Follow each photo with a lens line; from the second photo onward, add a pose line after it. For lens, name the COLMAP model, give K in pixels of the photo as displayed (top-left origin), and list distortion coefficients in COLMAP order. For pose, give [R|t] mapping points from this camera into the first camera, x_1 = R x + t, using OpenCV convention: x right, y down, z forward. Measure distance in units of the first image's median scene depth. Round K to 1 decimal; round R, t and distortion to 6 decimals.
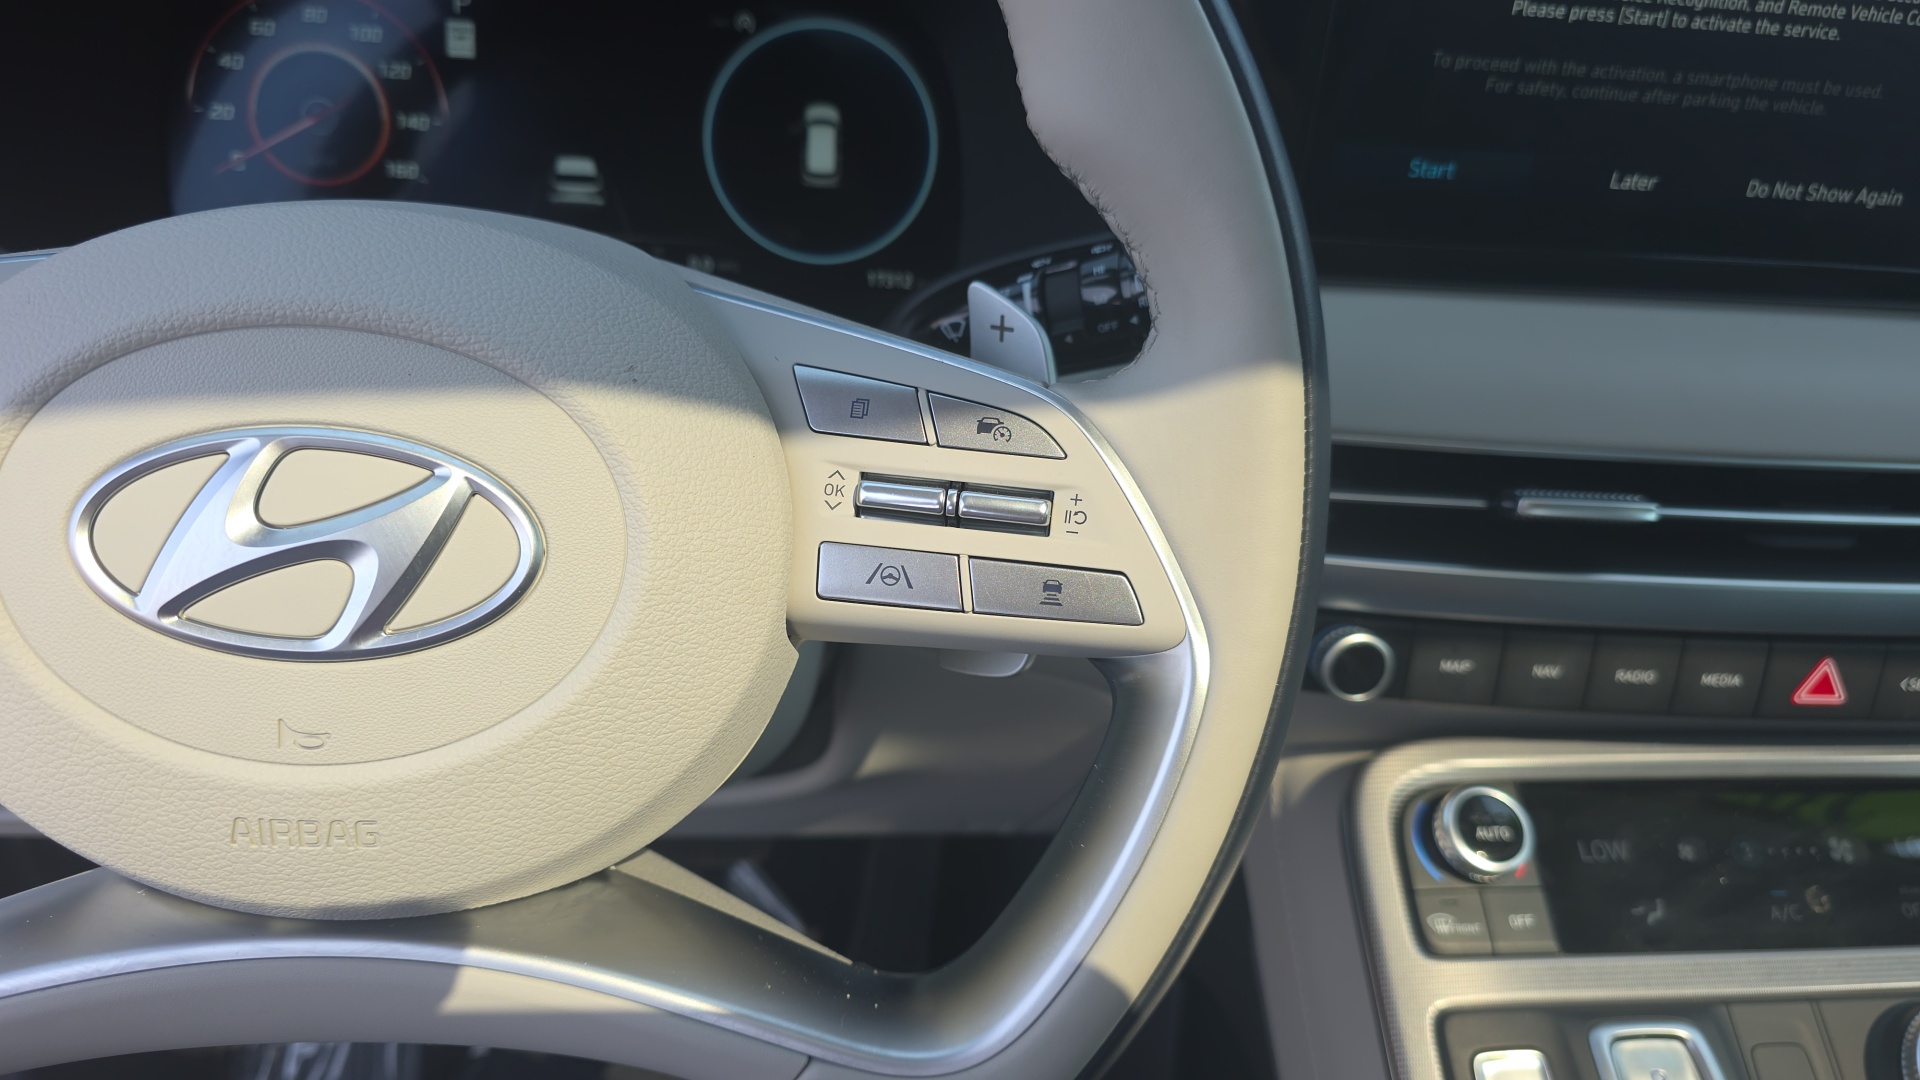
lens RADIAL K [[1309.6, 0, 935.8], [0, 1309.6, 537.2], [0, 0, 1]] dist [0.027650, -0.046905]
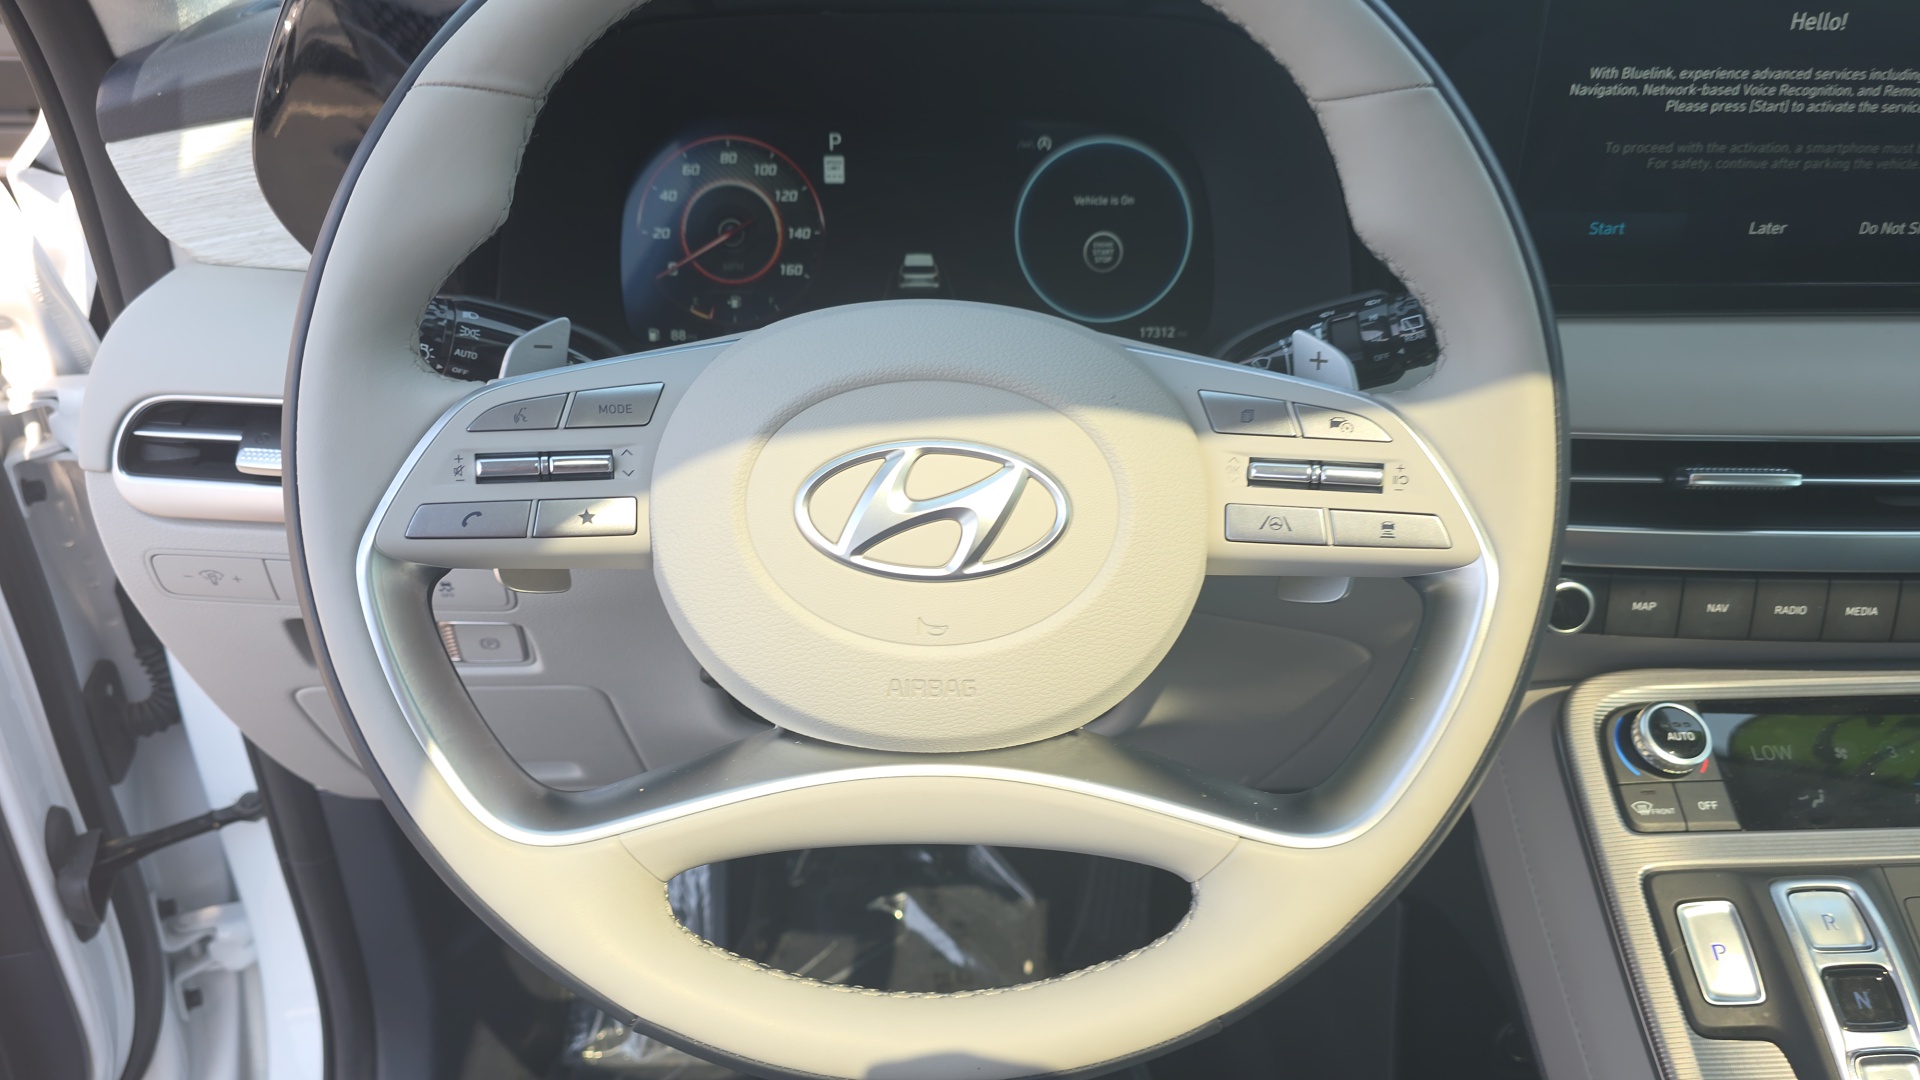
lens RADIAL K [[1300.9, 0, 933.8], [0, 1300.9, 542.9], [0, 0, 1]] dist [0.052049, -0.056203]
pose [[0.996273, -0.036561, -0.078124, -0.211553], [0.033780, 0.998758, -0.036629, 0.063854], [0.079366, 0.033854, 0.996271, -0.372408]]
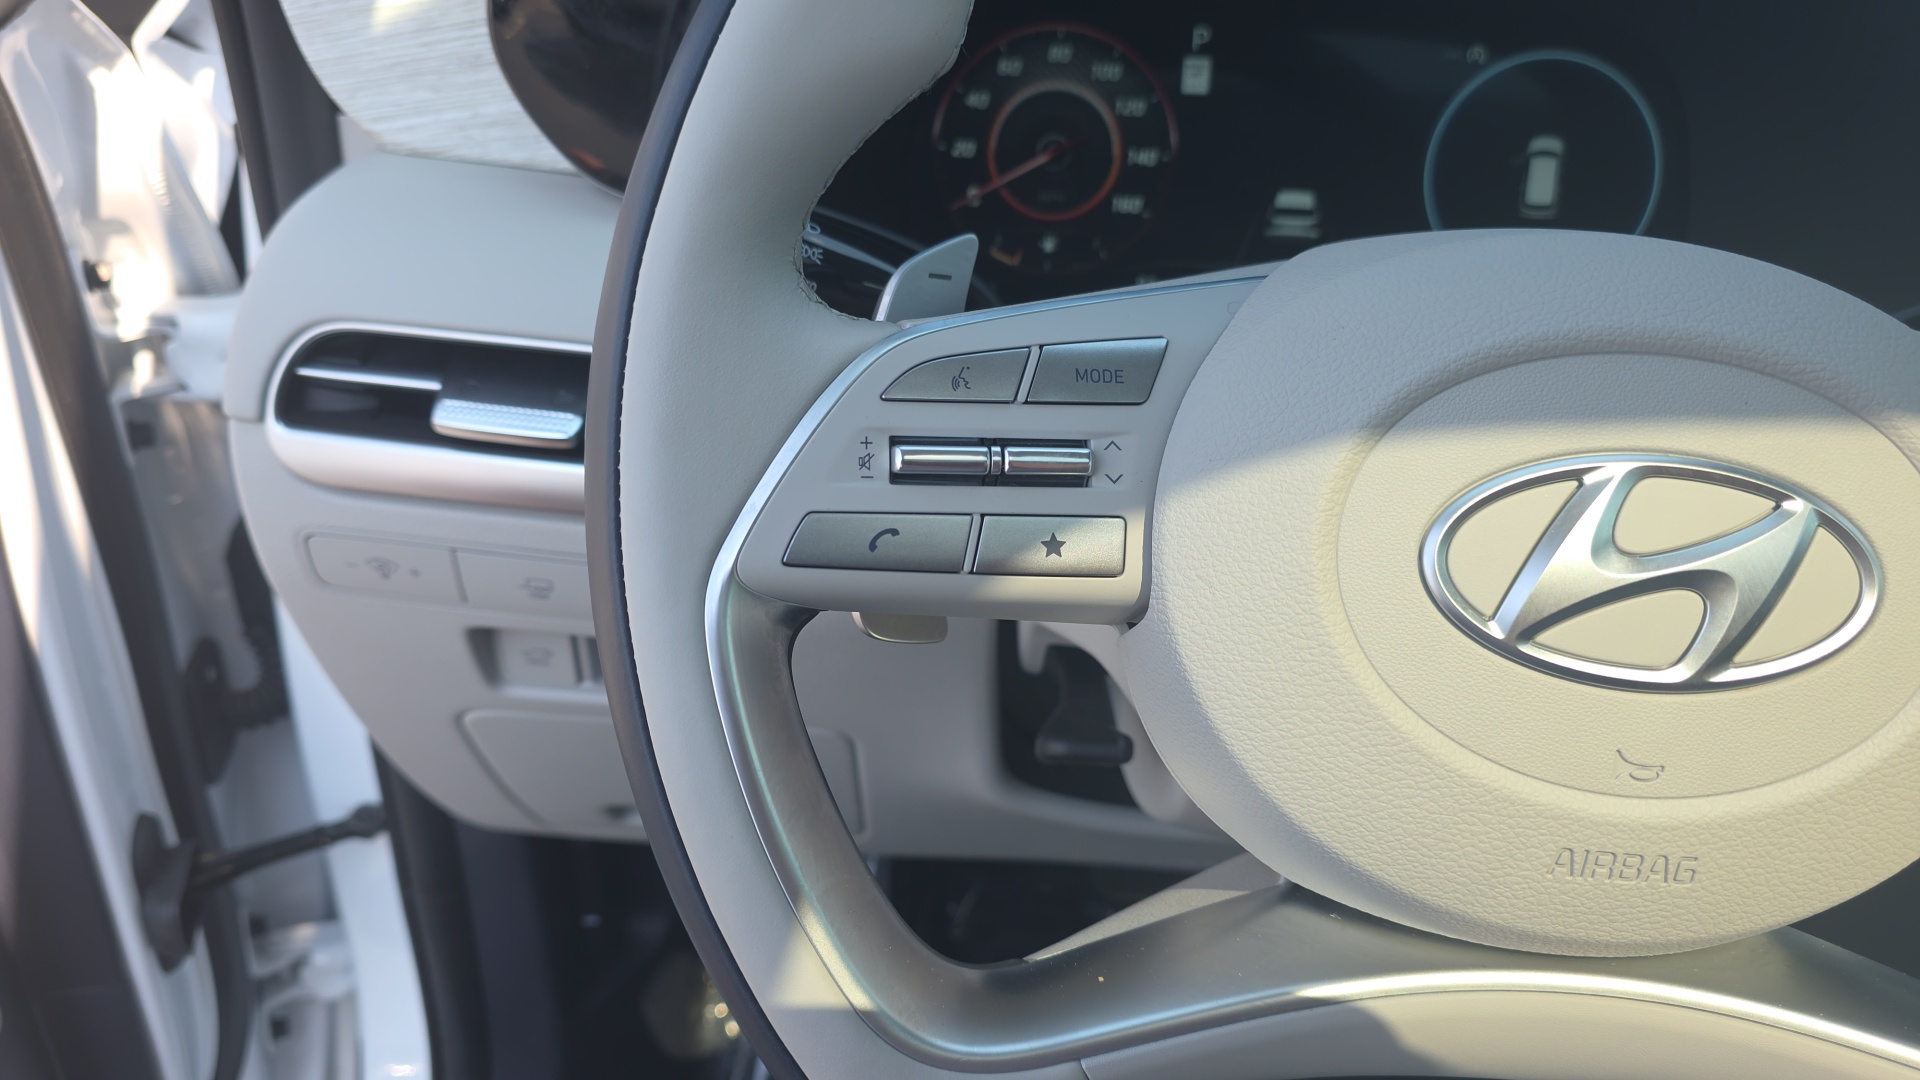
lens RADIAL K [[1309.6, 0, 935.8], [0, 1309.6, 537.2], [0, 0, 1]] dist [0.027650, -0.046905]
pose [[0.993822, 0.023755, -0.108409, -0.548429], [-0.026778, 0.999290, -0.026511, 0.011530], [0.107703, 0.029250, 0.993753, -0.023708]]
